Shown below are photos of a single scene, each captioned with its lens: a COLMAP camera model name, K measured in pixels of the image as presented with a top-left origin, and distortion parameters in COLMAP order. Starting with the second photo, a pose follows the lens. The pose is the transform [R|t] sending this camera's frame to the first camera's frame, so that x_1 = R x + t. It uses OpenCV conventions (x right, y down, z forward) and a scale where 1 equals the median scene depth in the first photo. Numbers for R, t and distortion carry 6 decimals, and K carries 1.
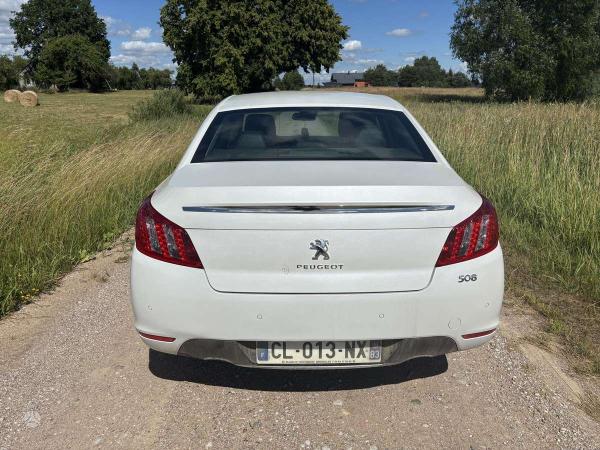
lens RADIAL K [[475.5, 0, 304.4], [0, 475.5, 224.9], [0, 0, 1]] dist [0.064288, -0.072028]
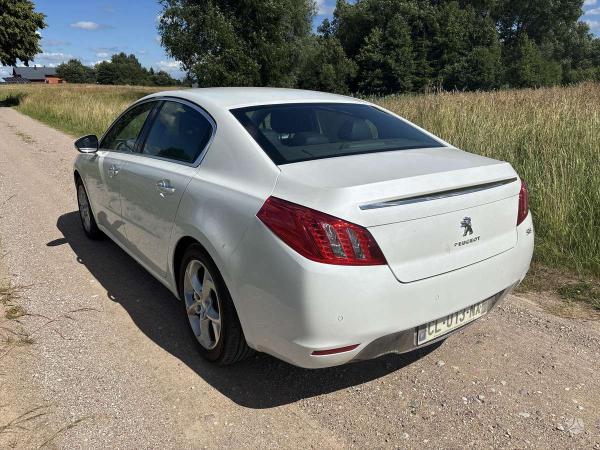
lens RADIAL K [[475.5, 0, 304.4], [0, 475.5, 224.9], [0, 0, 1]] dist [0.064288, -0.072028]
pose [[0.808306, -0.154060, 0.568250, -0.086069], [0.153035, 0.986961, 0.049893, -0.006195], [-0.568526, 0.046633, 0.821342, 0.026632]]
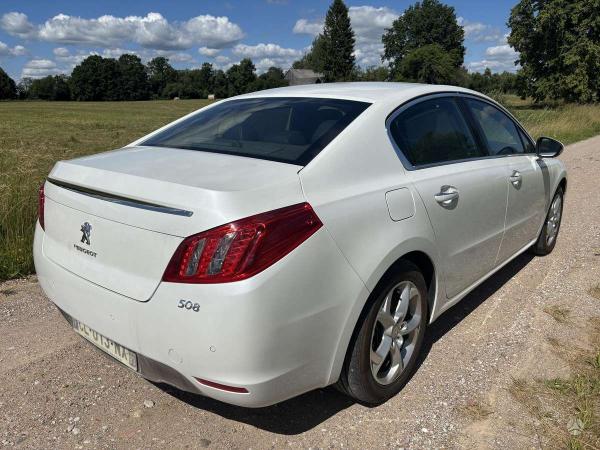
lens RADIAL K [[475.5, 0, 304.4], [0, 475.5, 224.9], [0, 0, 1]] dist [0.064288, -0.072028]
pose [[0.731906, 0.171376, -0.659503, 0.095301], [-0.180398, 0.982055, 0.054990, -0.009464], [0.657092, 0.078725, 0.749688, 0.050799]]
